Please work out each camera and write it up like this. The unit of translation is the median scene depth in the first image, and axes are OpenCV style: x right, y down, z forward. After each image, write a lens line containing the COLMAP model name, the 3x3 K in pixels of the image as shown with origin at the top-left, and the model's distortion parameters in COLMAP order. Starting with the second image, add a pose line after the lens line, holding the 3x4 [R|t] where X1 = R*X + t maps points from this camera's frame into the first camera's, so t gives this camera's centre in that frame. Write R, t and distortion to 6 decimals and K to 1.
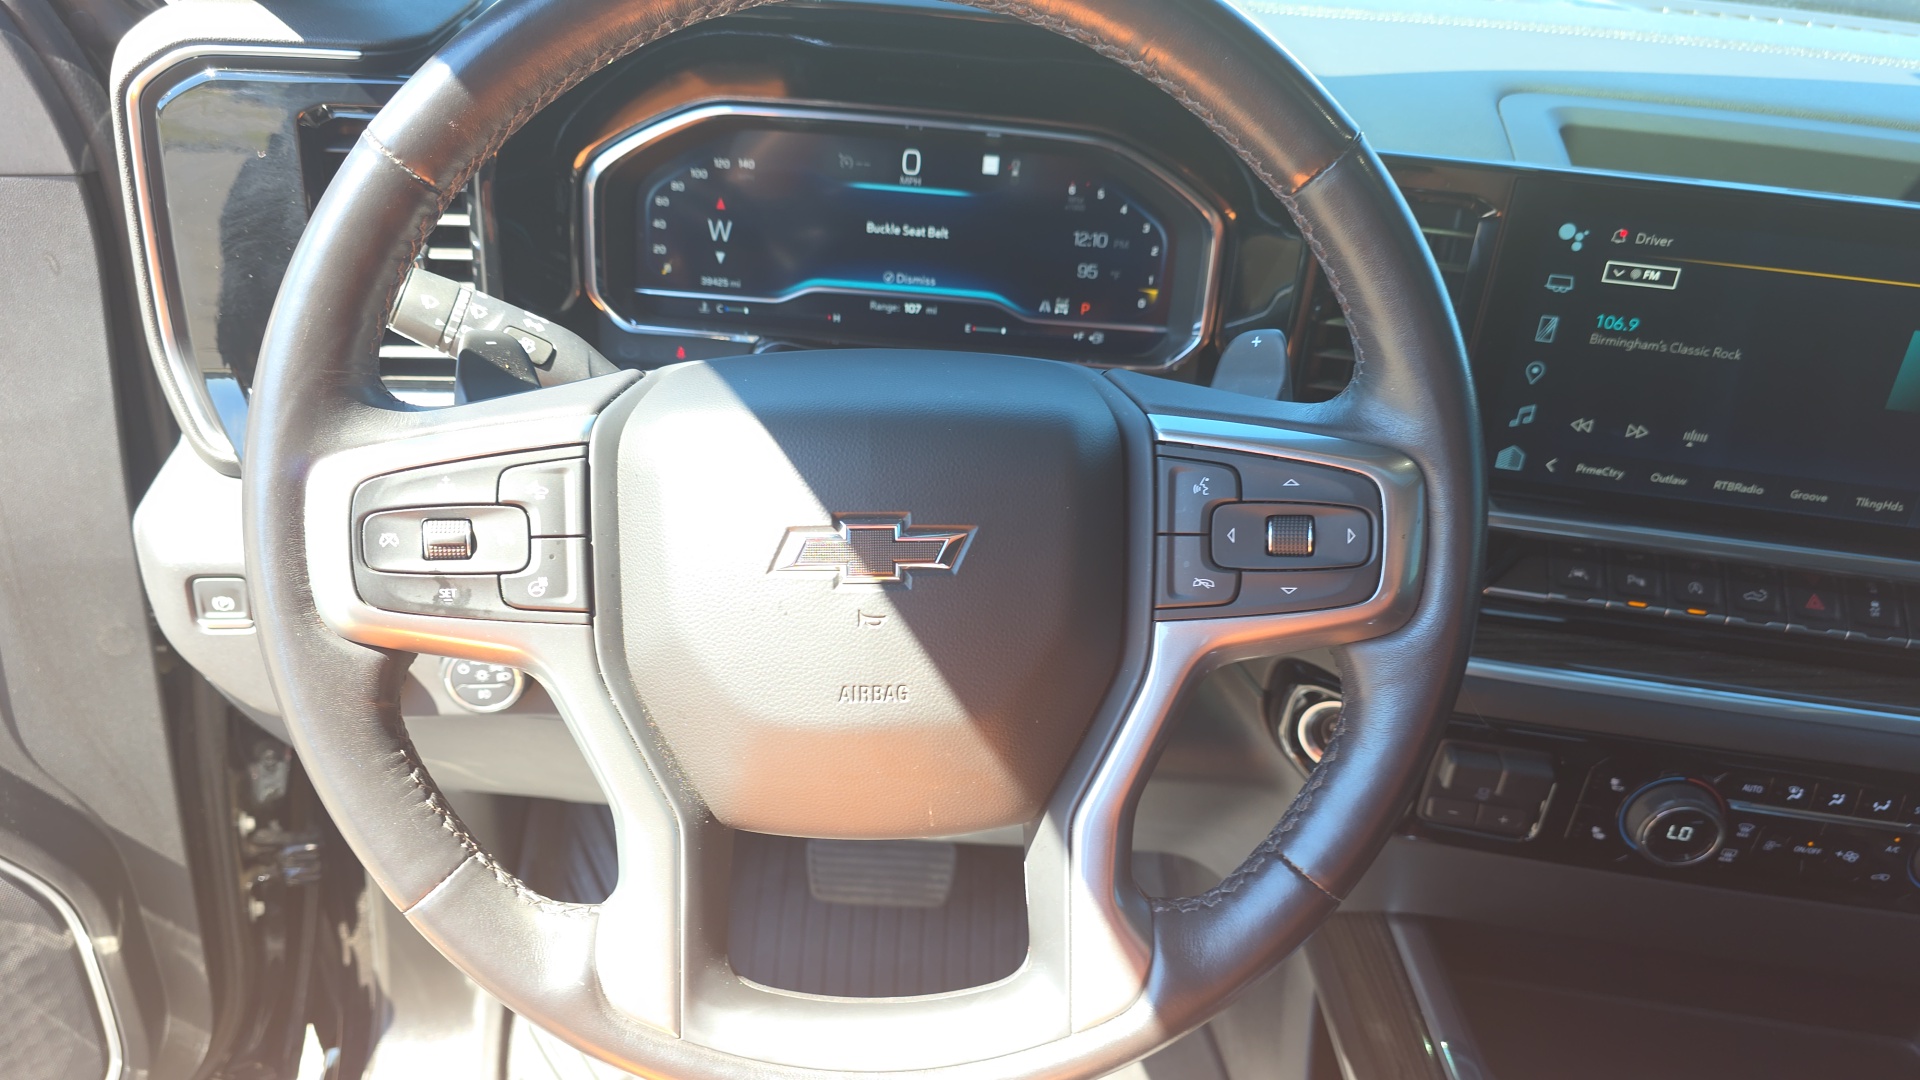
lens RADIAL K [[1343.3, 0, 949.6], [0, 1343.3, 551.1], [0, 0, 1]] dist [0.061018, -0.074307]
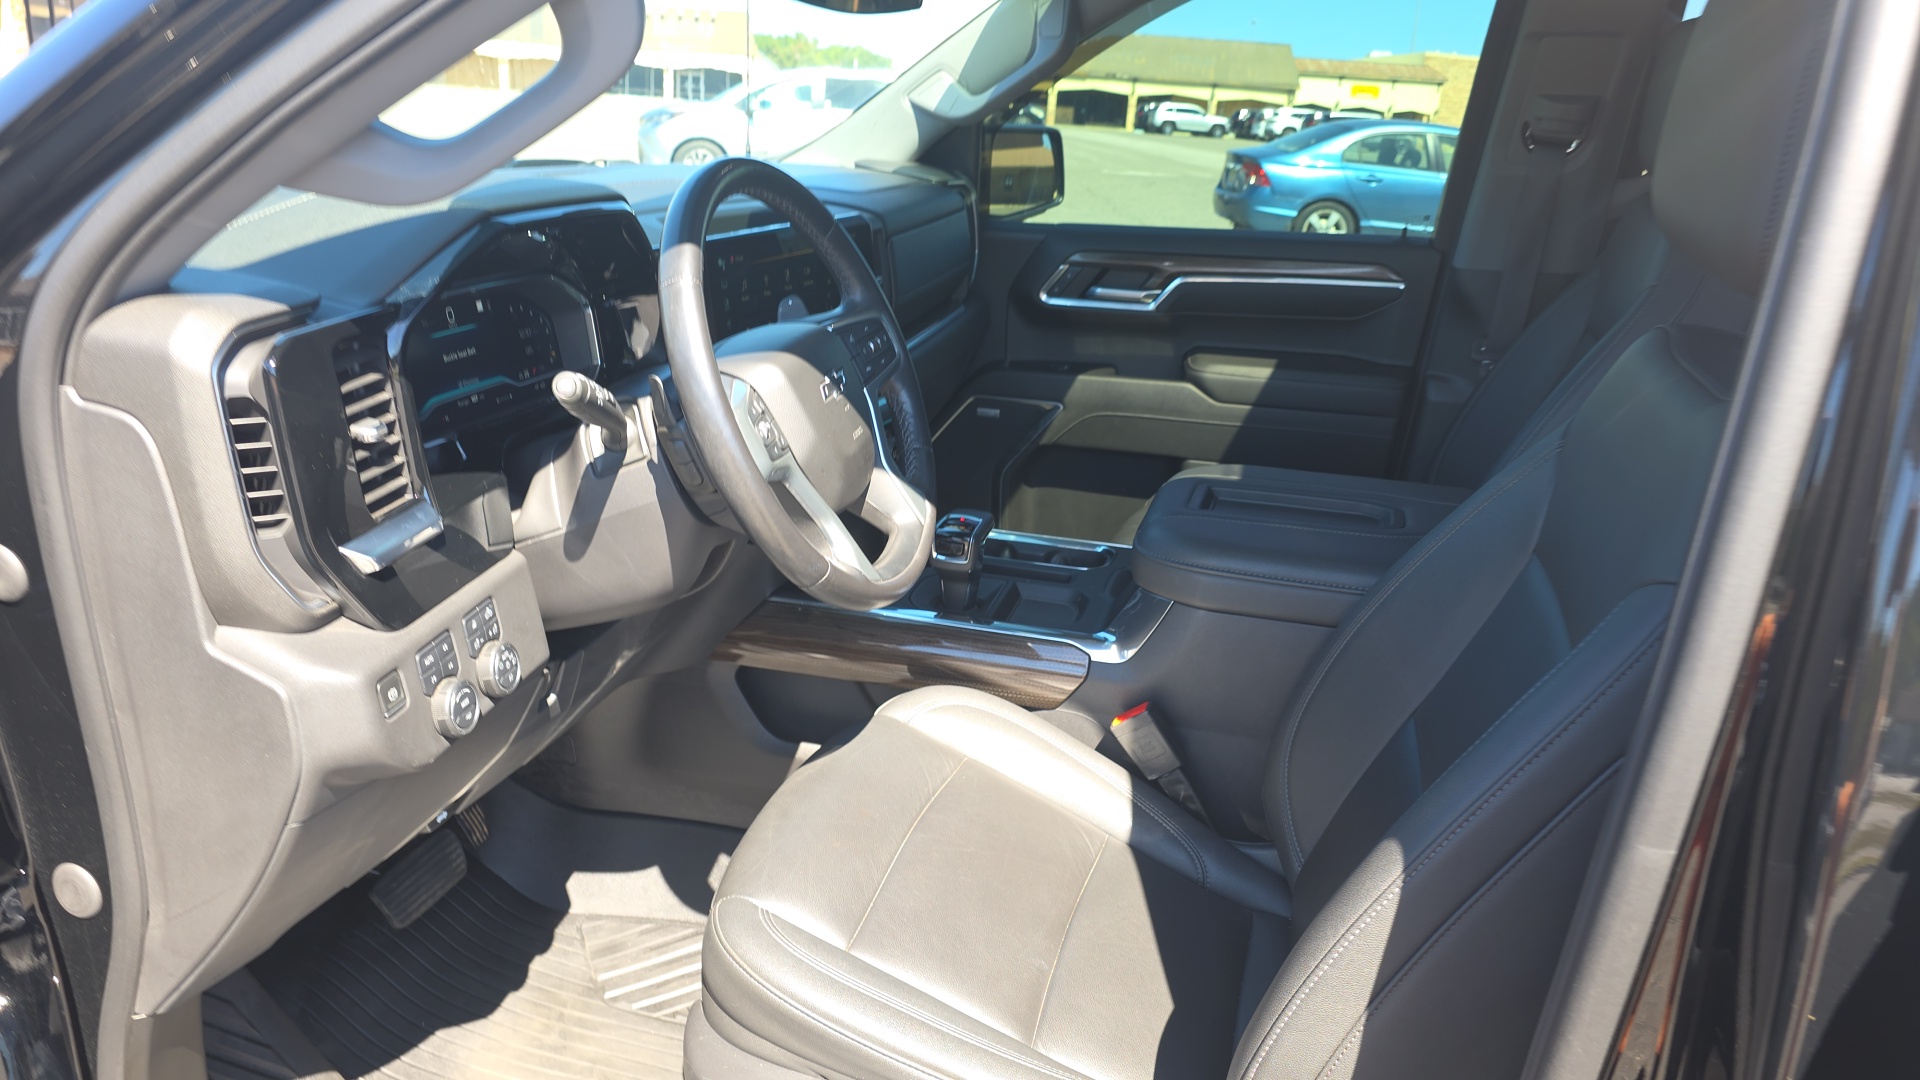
lens RADIAL K [[1289.6, 0, 965.8], [0, 1289.6, 577.9], [0, 0, 1]] dist [0.034205, -0.002522]
pose [[0.281293, -0.407737, 0.868692, -1.481564], [0.474316, 0.846009, 0.243501, -0.106727], [-0.834205, 0.343540, 0.431372, -0.130177]]
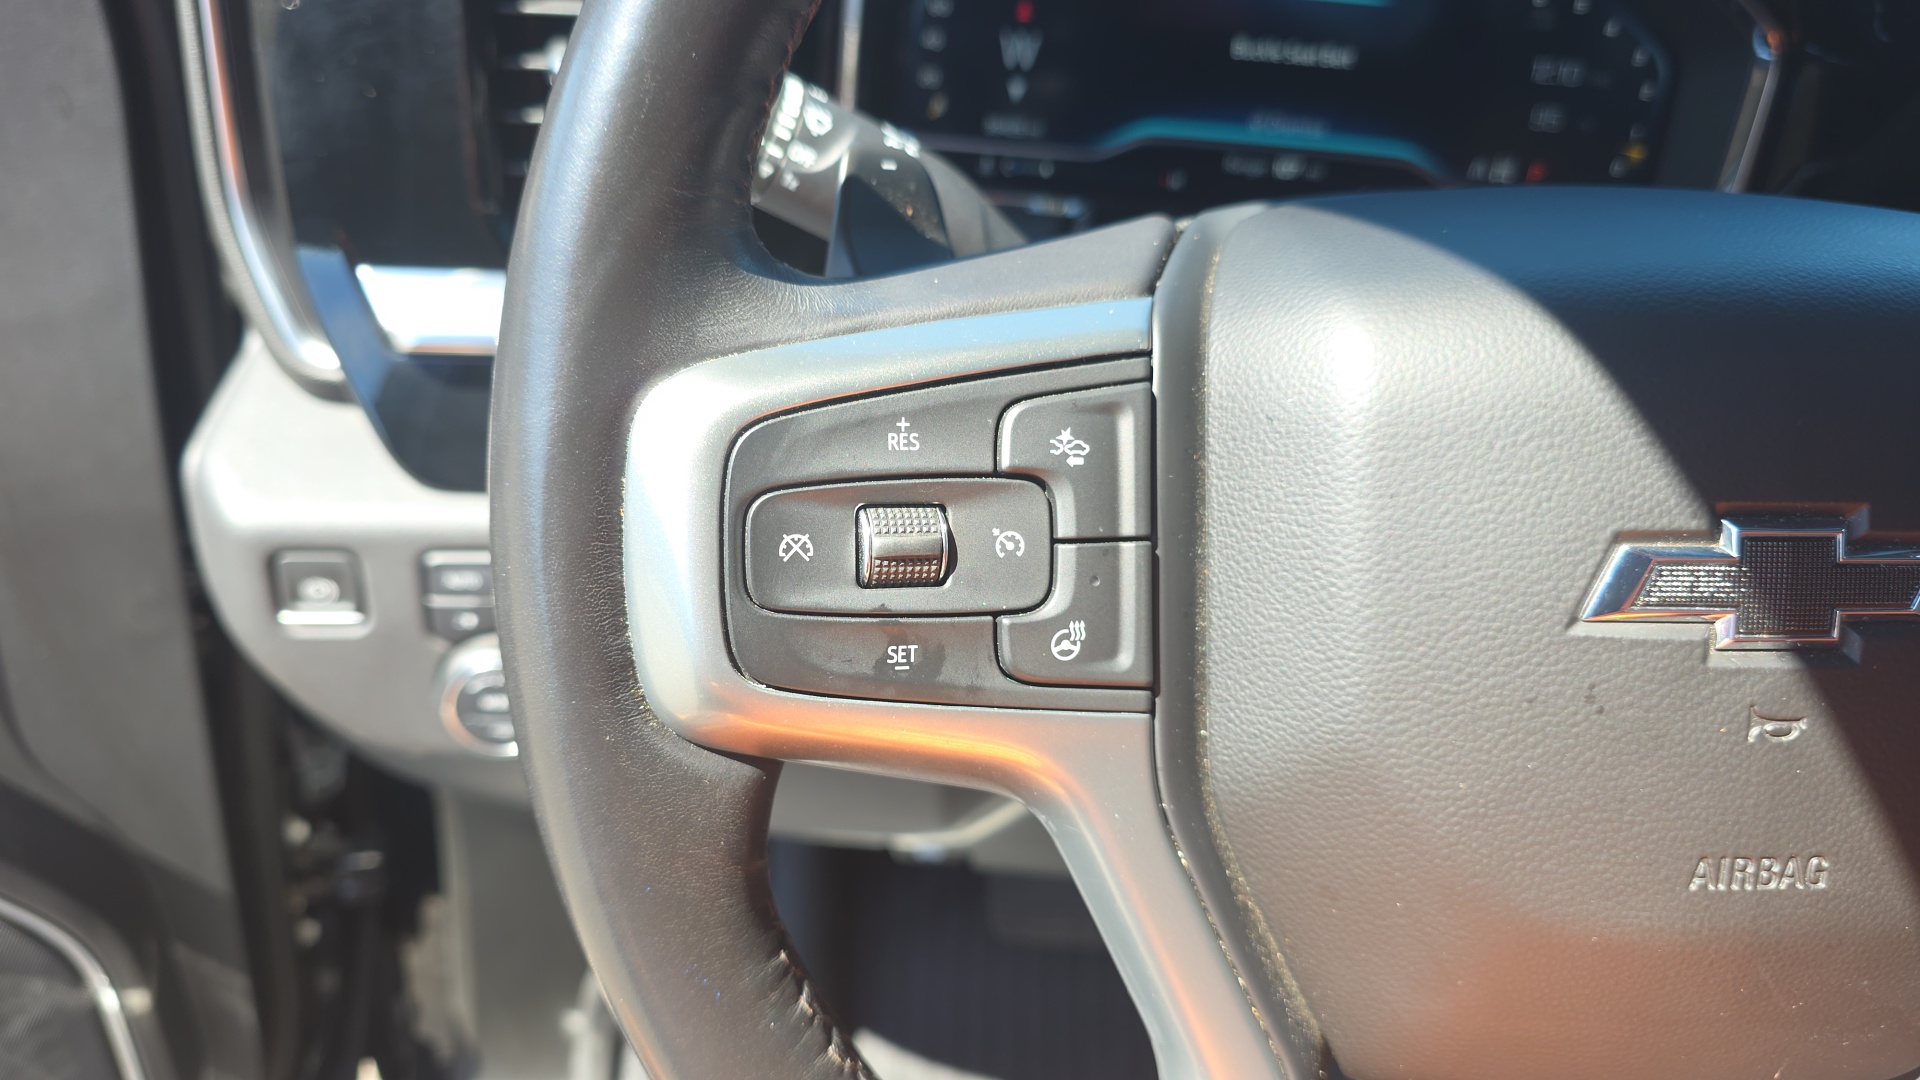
lens RADIAL K [[1385.8, 0, 960.0], [0, 1385.8, 540.0], [0, 0, 1]] dist [0.026847, -0.075225]
pose [[0.999883, 0.014441, 0.004995, -0.218305], [-0.014644, 0.998957, 0.043244, -0.020206], [-0.004366, -0.043312, 0.999052, 0.308320]]
